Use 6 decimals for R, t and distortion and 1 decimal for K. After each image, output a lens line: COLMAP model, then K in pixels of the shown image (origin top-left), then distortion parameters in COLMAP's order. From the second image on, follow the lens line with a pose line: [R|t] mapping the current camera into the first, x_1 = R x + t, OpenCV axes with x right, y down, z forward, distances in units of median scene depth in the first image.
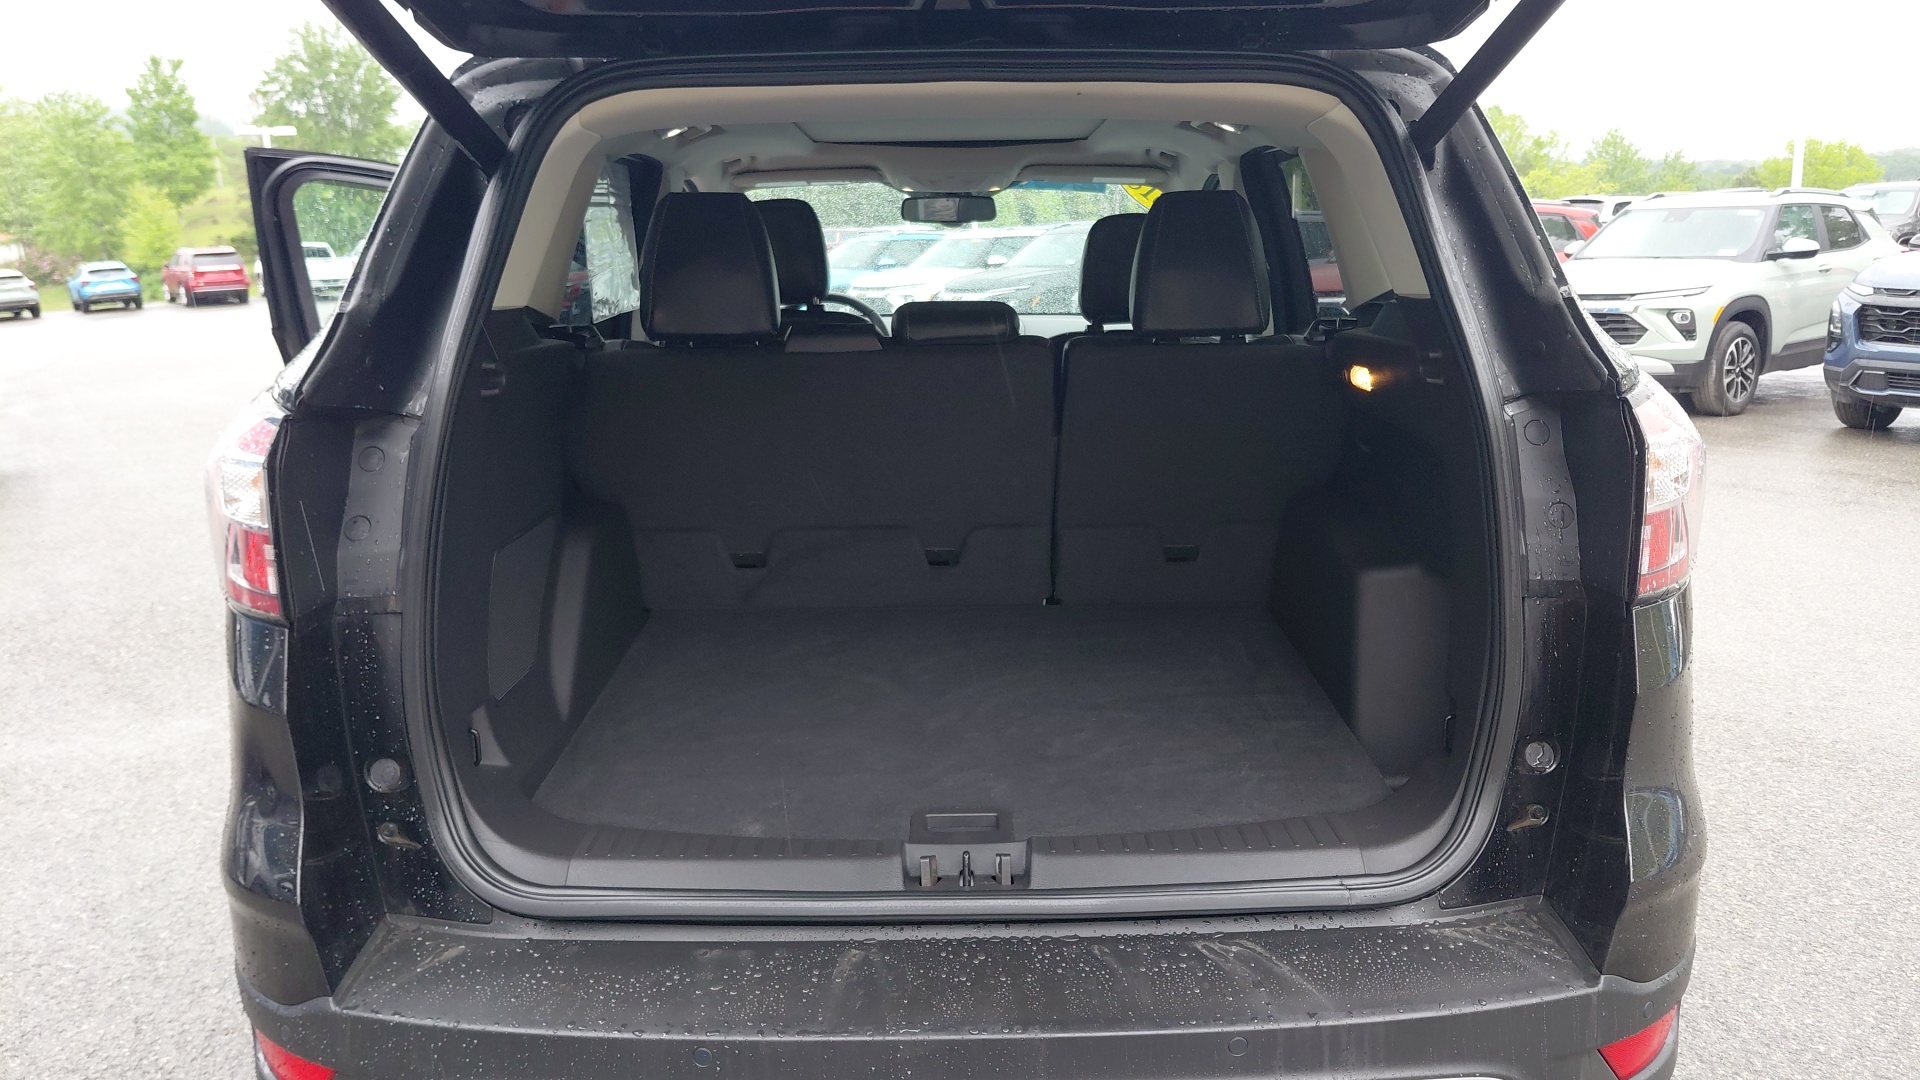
lens RADIAL K [[1391.1, 0, 965.4], [0, 1391.1, 573.9], [0, 0, 1]] dist [-0.002316, 0.003898]
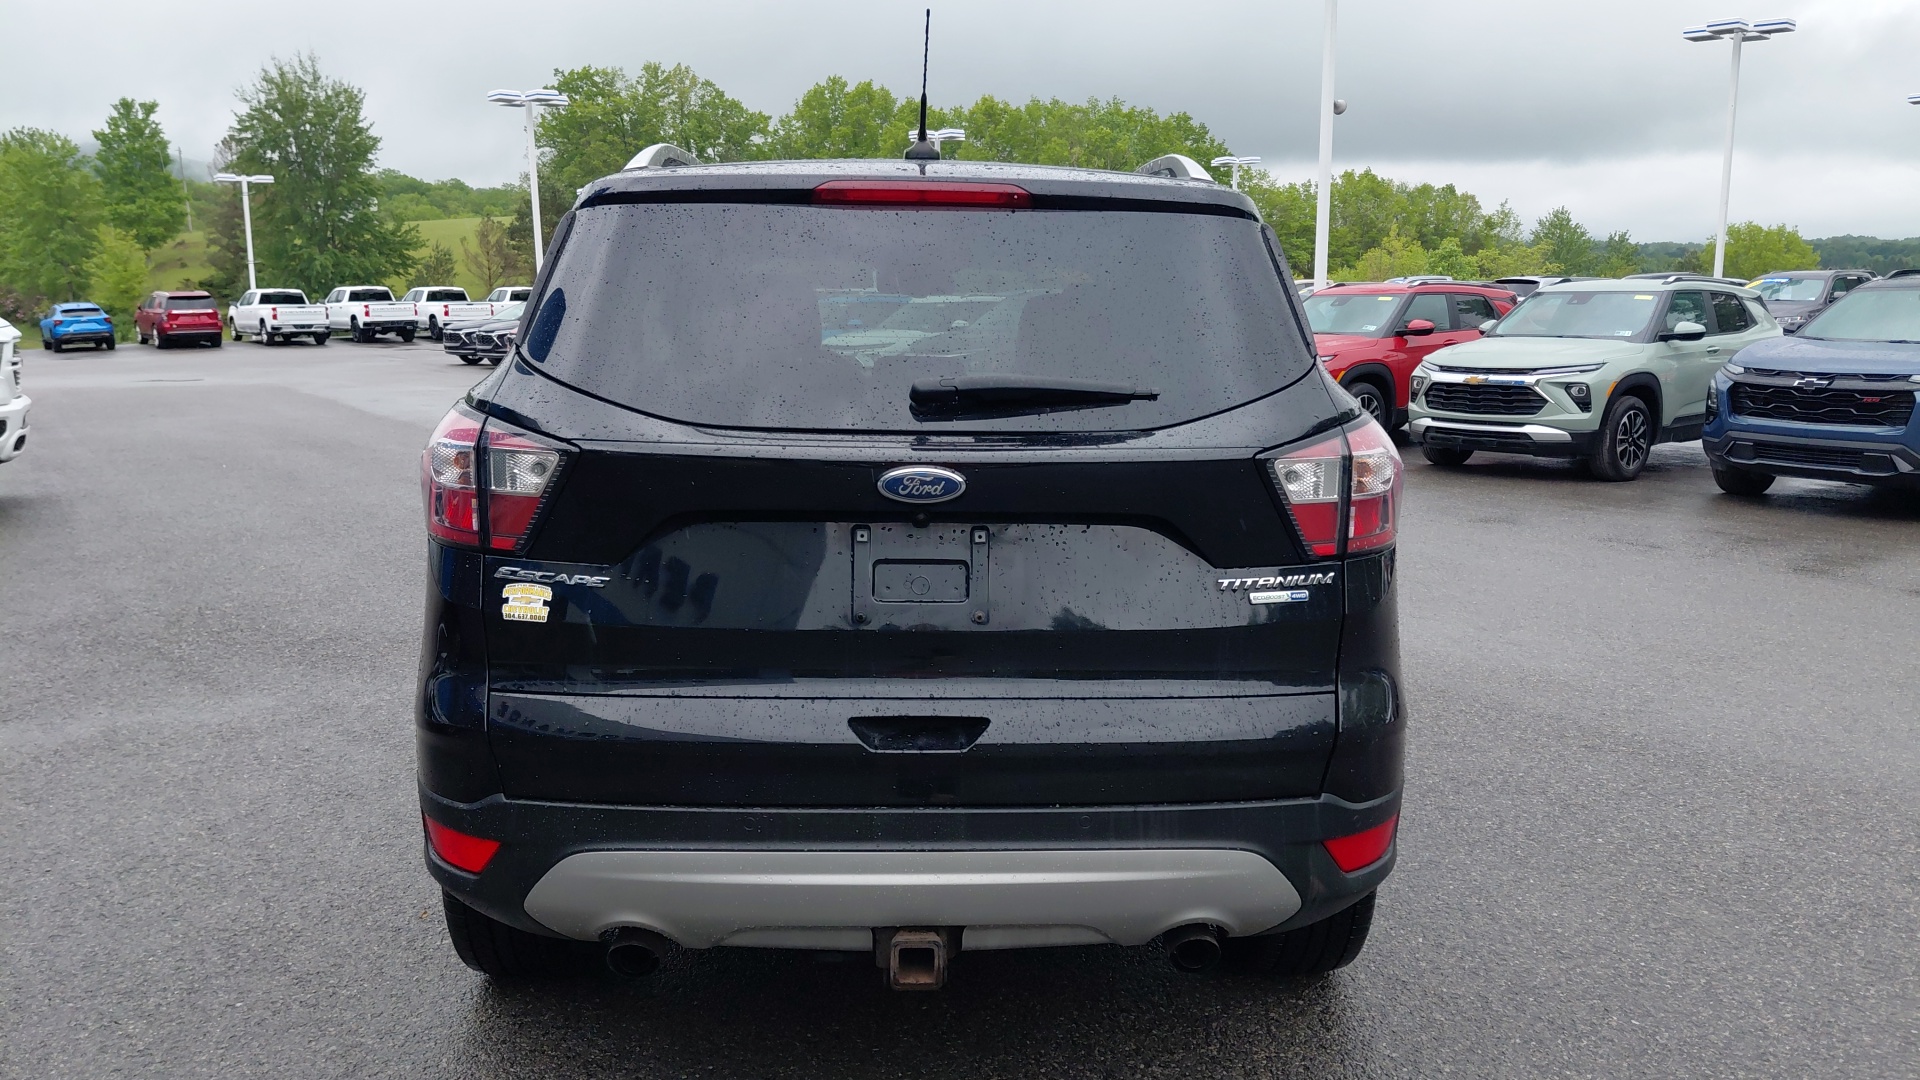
lens RADIAL K [[1446.2, 0, 959.1], [0, 1446.2, 584.3], [0, 0, 1]] dist [0.013781, 0.002278]
pose [[0.999518, 0.020471, 0.023320, 0.001363], [-0.019457, 0.998890, -0.042907, 0.026260], [-0.024173, 0.042433, 0.998807, -0.123006]]
